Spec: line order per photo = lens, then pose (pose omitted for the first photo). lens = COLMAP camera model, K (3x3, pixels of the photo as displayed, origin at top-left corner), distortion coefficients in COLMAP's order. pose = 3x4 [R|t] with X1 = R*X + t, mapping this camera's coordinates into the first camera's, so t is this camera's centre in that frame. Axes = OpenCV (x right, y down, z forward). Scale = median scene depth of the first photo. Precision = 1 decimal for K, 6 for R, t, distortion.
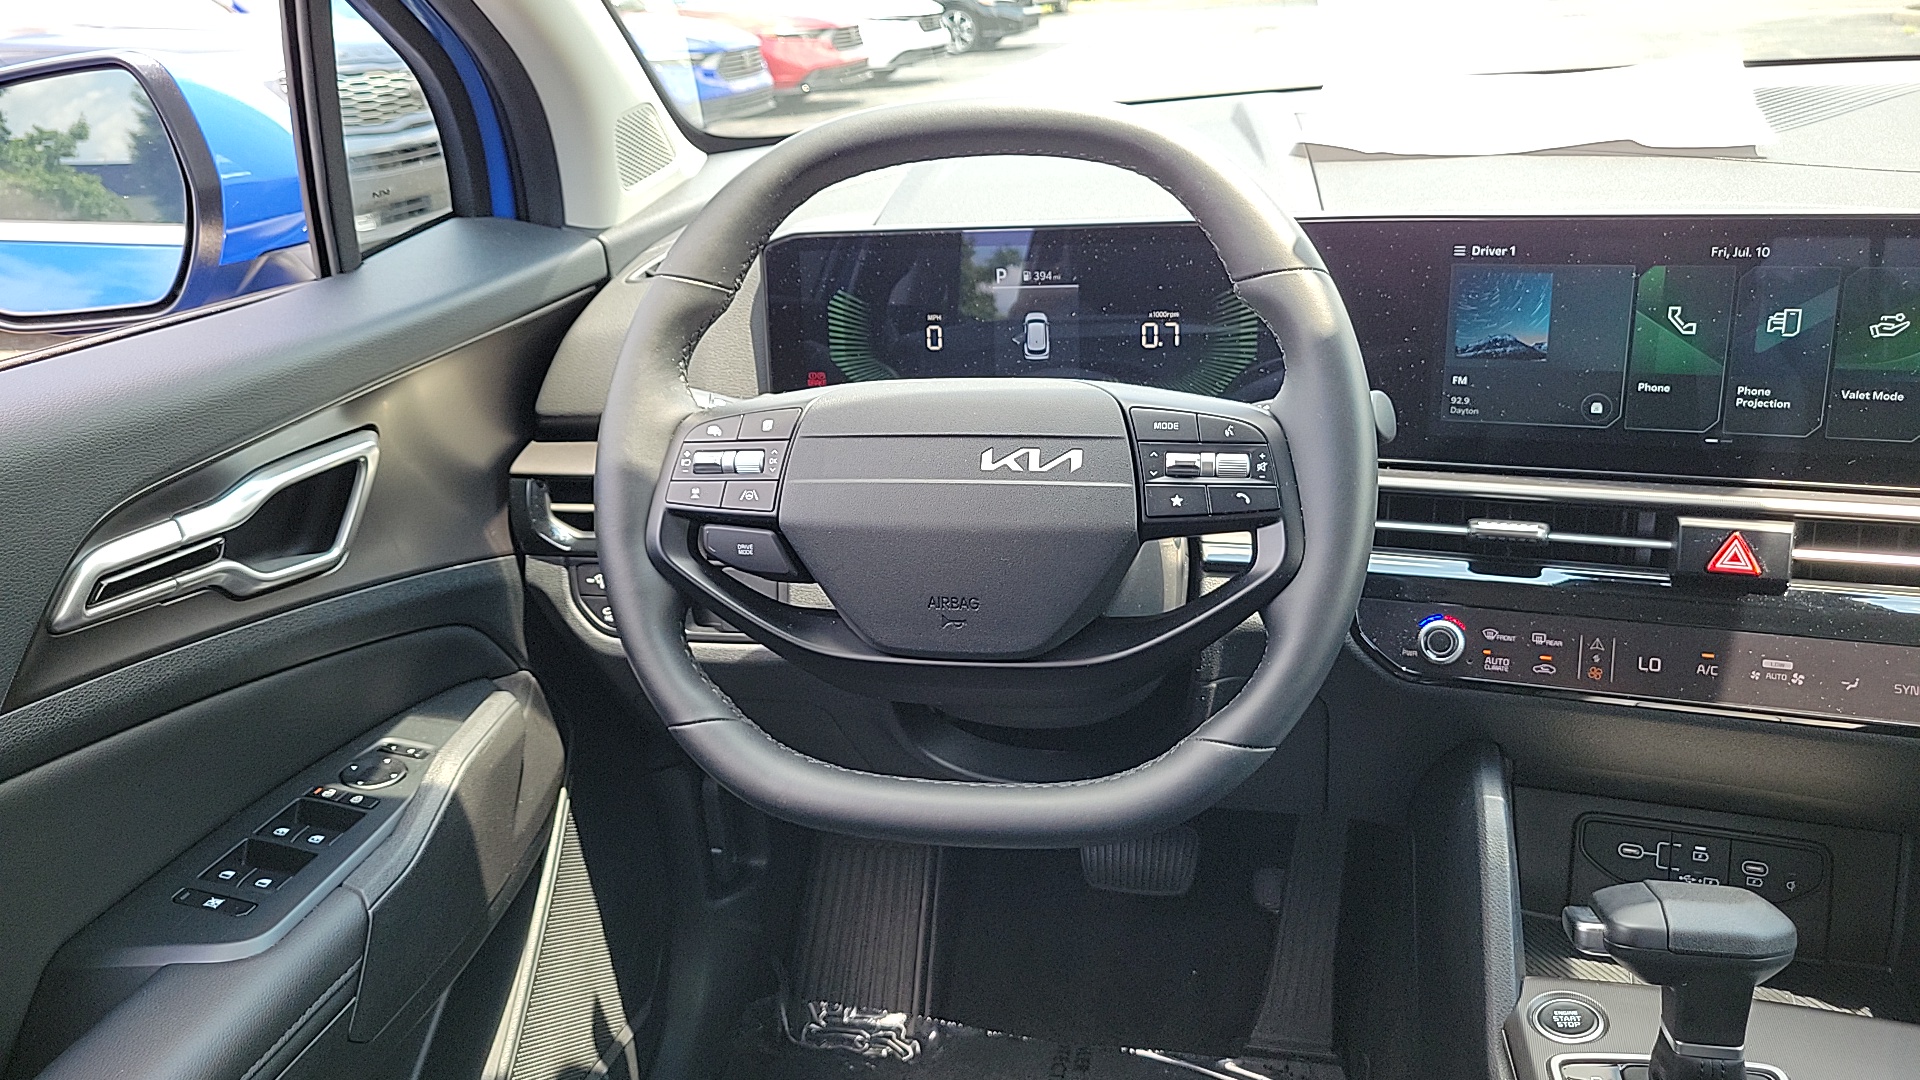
lens RADIAL K [[1481.7, 0, 948.2], [0, 1481.7, 523.6], [0, 0, 1]] dist [0.023804, -0.010477]
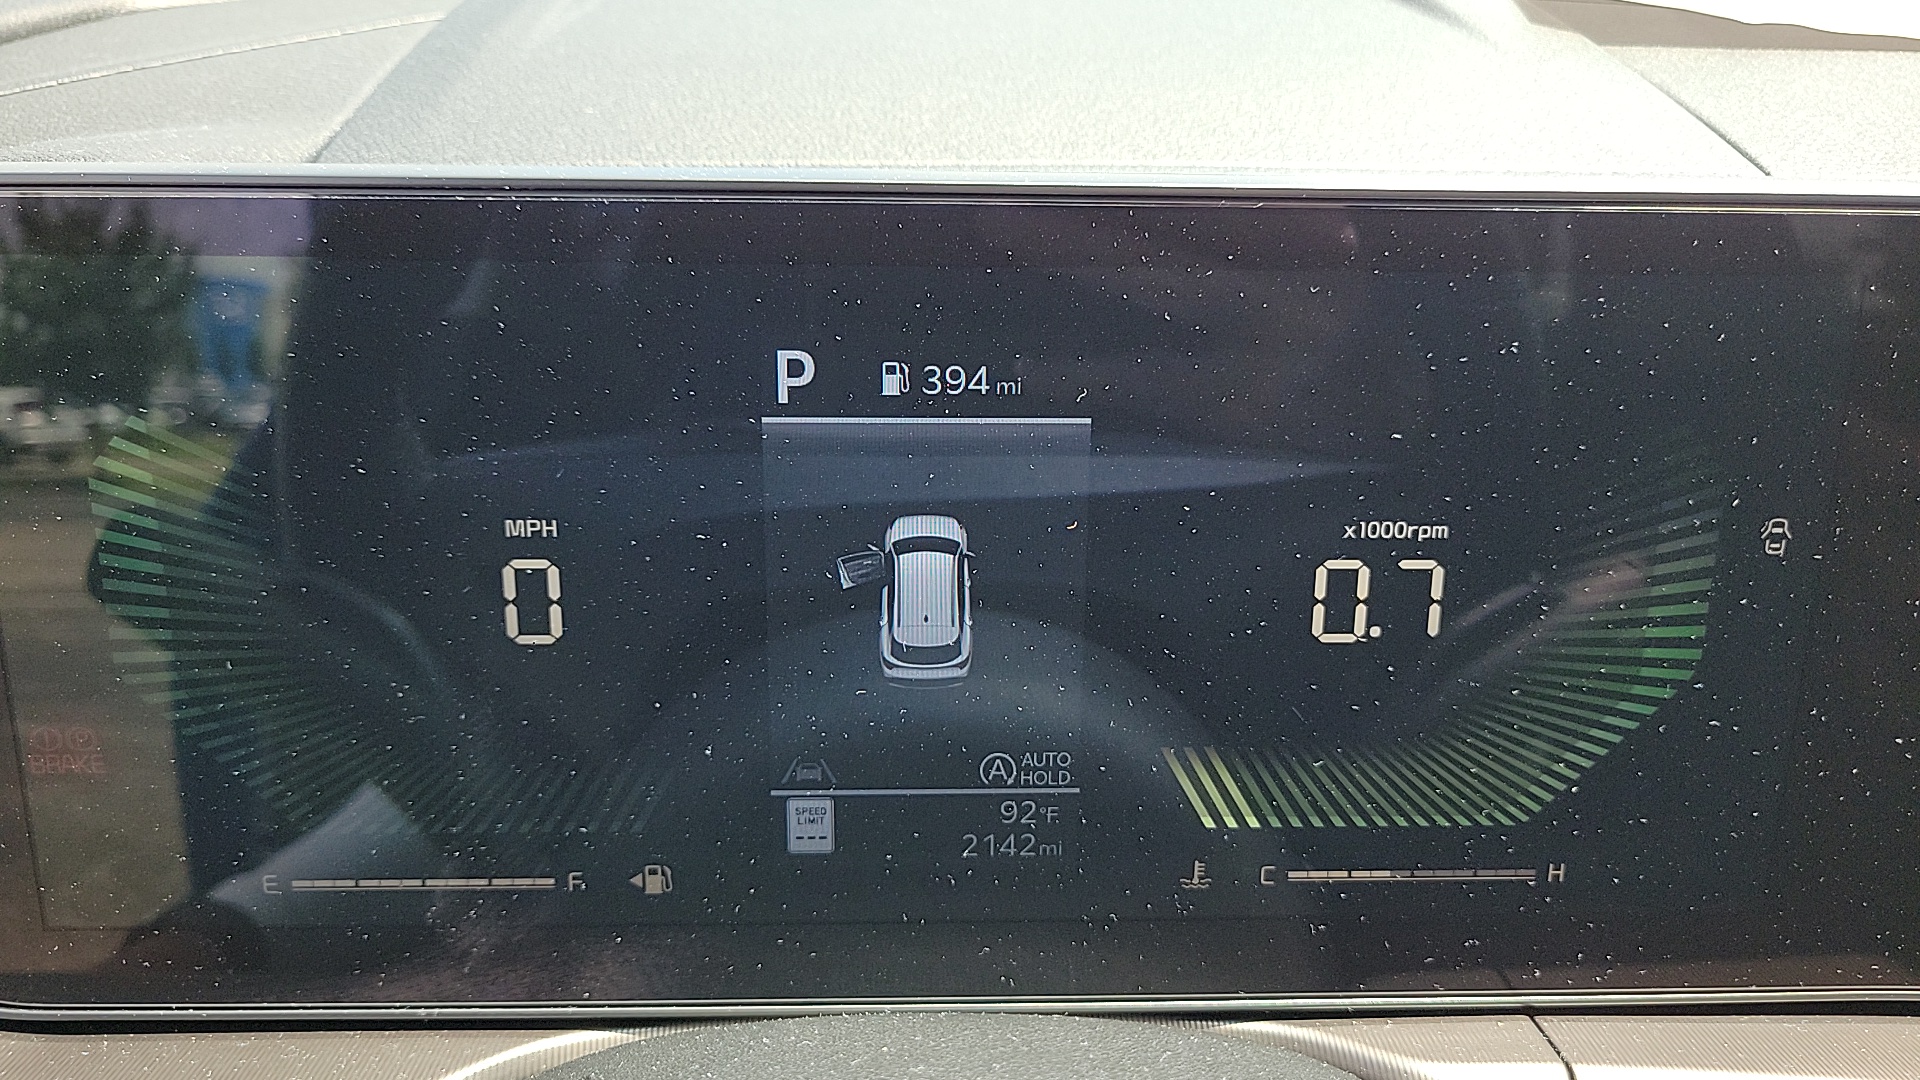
lens RADIAL K [[1481.7, 0, 976.5], [0, 1481.7, 546.3], [0, 0, 1]] dist [0.023804, -0.010477]
pose [[0.961988, -0.024251, 0.272014, -0.005894], [0.014095, 0.999131, 0.039226, -0.167288], [-0.272729, -0.033901, 0.961493, 0.842109]]
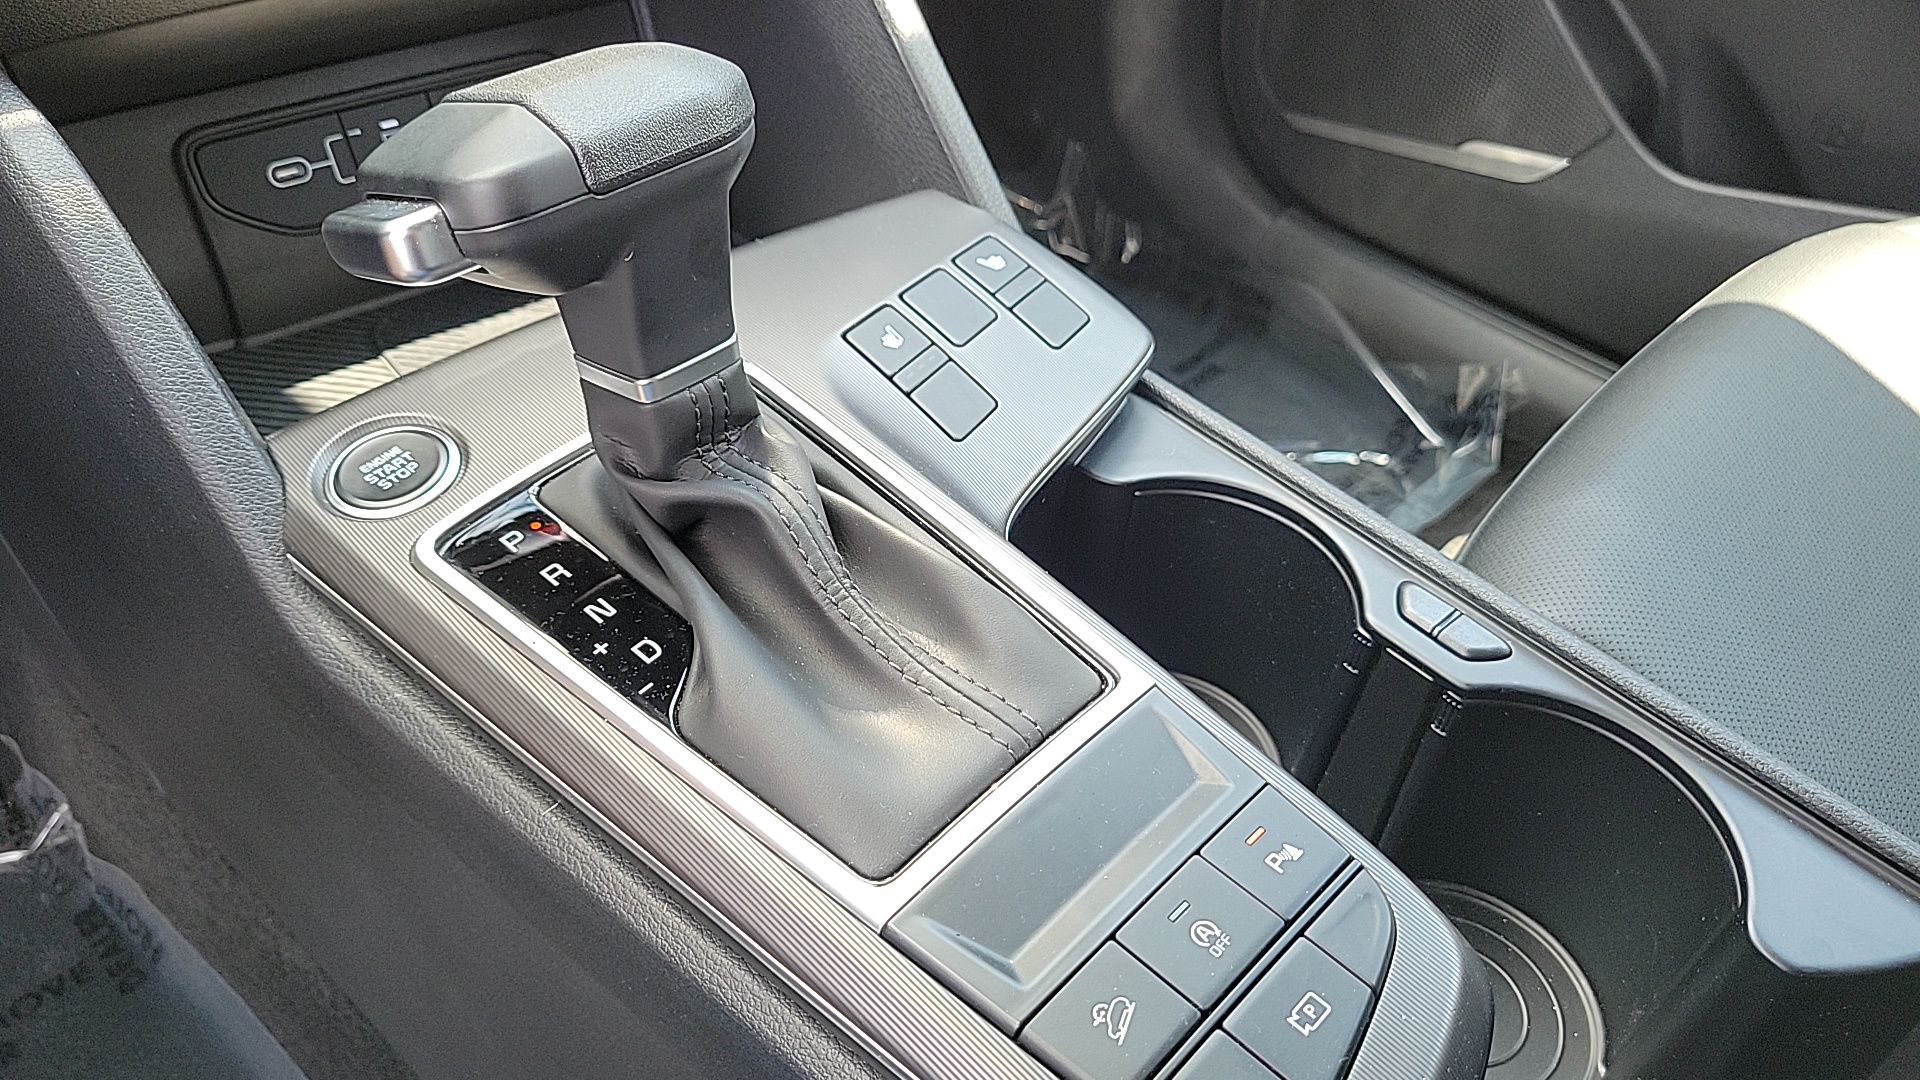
lens RADIAL K [[1481.7, 0, 973.8], [0, 1481.7, 549.2], [0, 0, 1]] dist [0.023804, -0.010477]
pose [[0.503336, -0.501535, 0.703645, 0.141978], [0.227278, 0.862486, 0.452175, 0.165969], [-0.833665, -0.067673, 0.548108, 0.532525]]
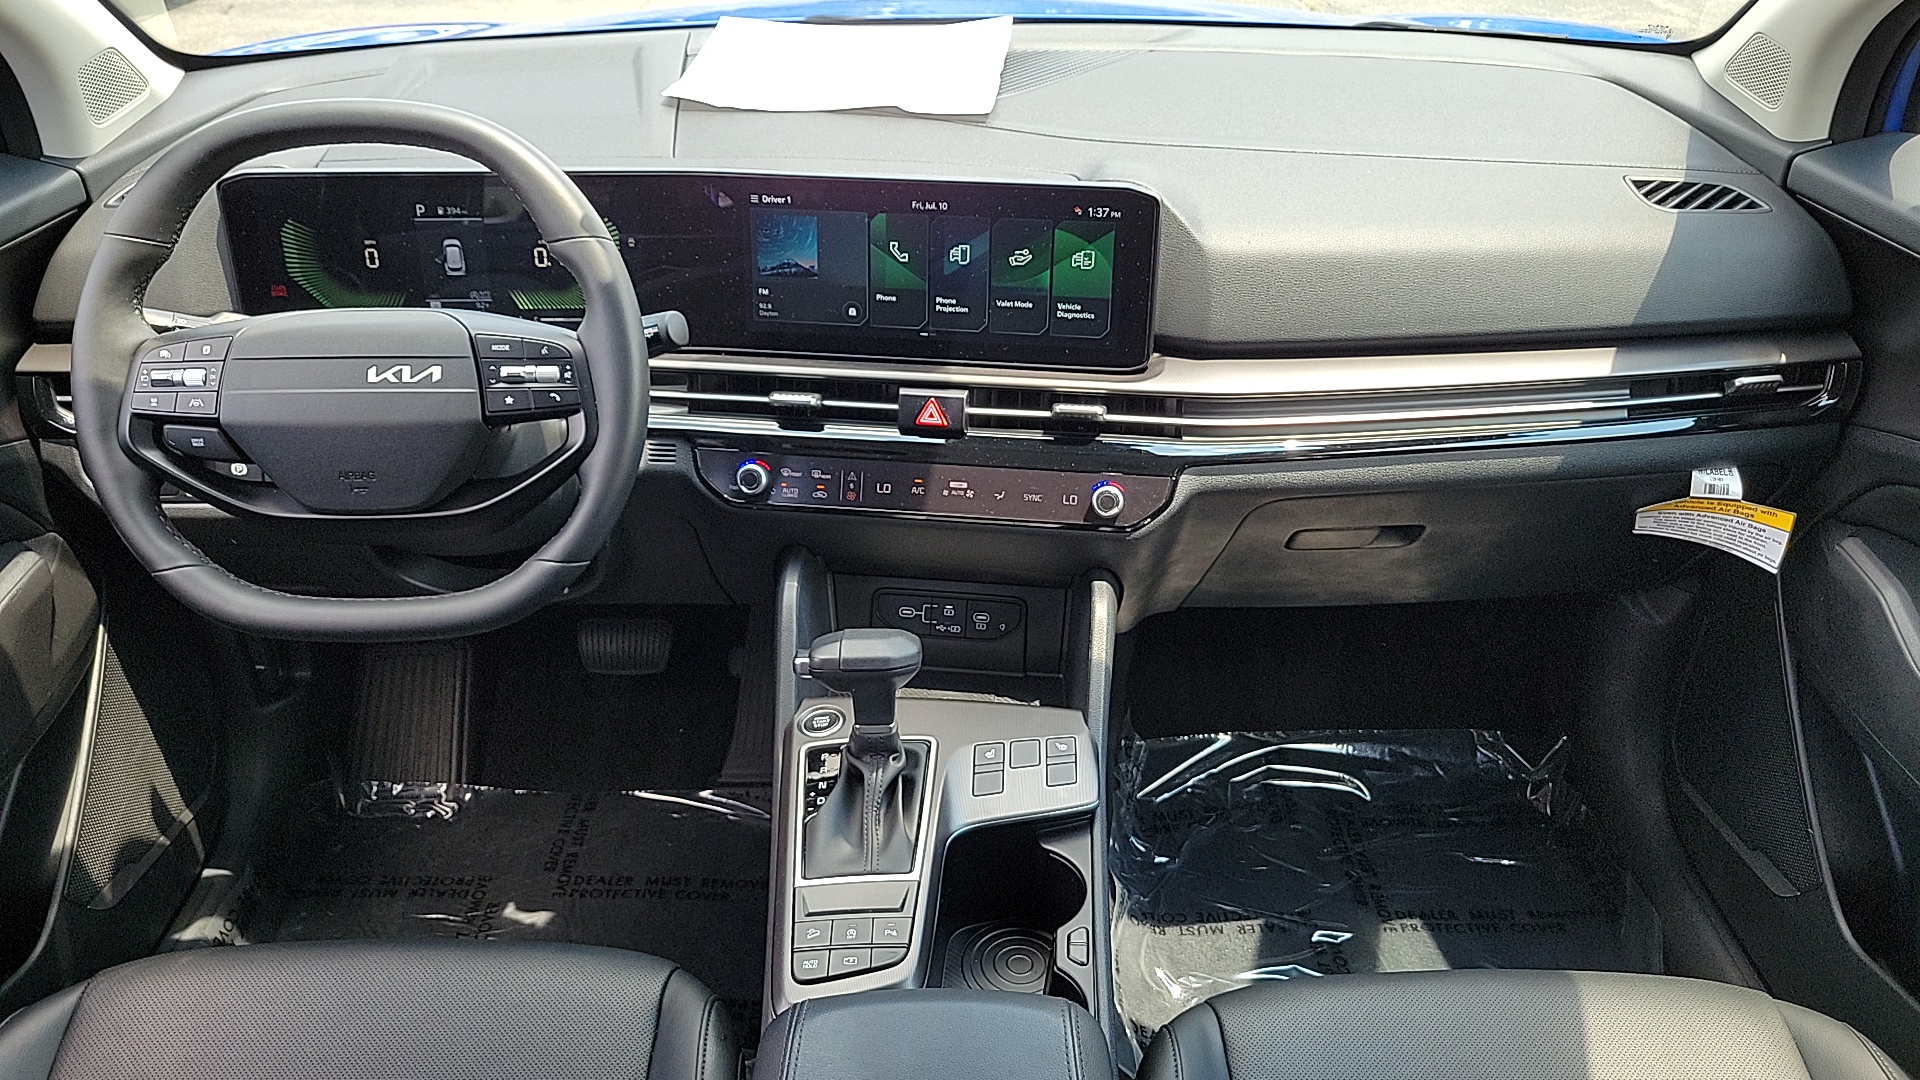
lens RADIAL K [[1481.7, 0, 970.2], [0, 1481.7, 556.8], [0, 0, 1]] dist [0.023804, -0.010477]
pose [[0.971853, -0.061764, 0.227346, 0.213755], [0.026241, 0.987396, 0.156076, -0.066889], [-0.234121, -0.145717, 0.961225, -0.455191]]
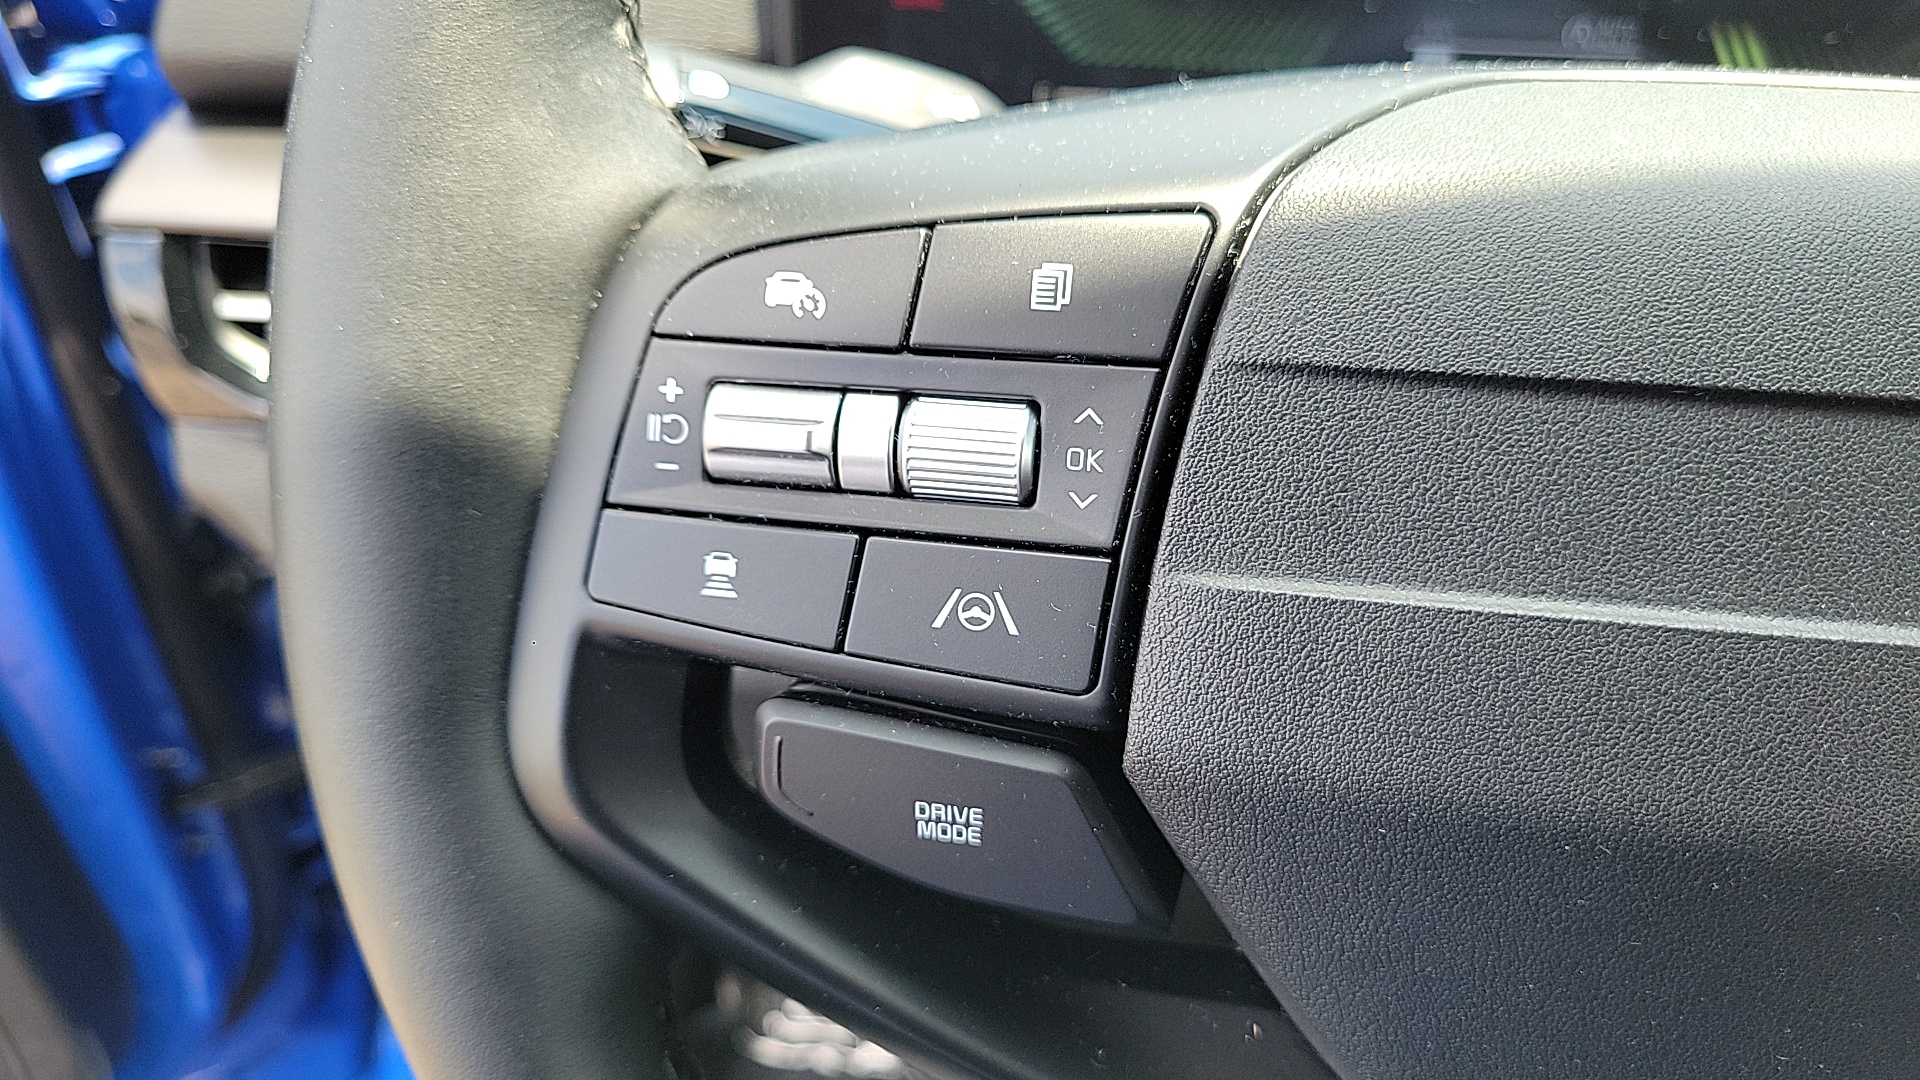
lens RADIAL K [[1481.7, 0, 944.2], [0, 1481.7, 521.2], [0, 0, 1]] dist [0.023804, -0.010477]
pose [[0.994046, -0.010038, 0.108496, -0.146798], [-0.020134, 0.961676, 0.273450, -0.084133], [-0.107083, -0.274006, 0.955748, 0.710914]]
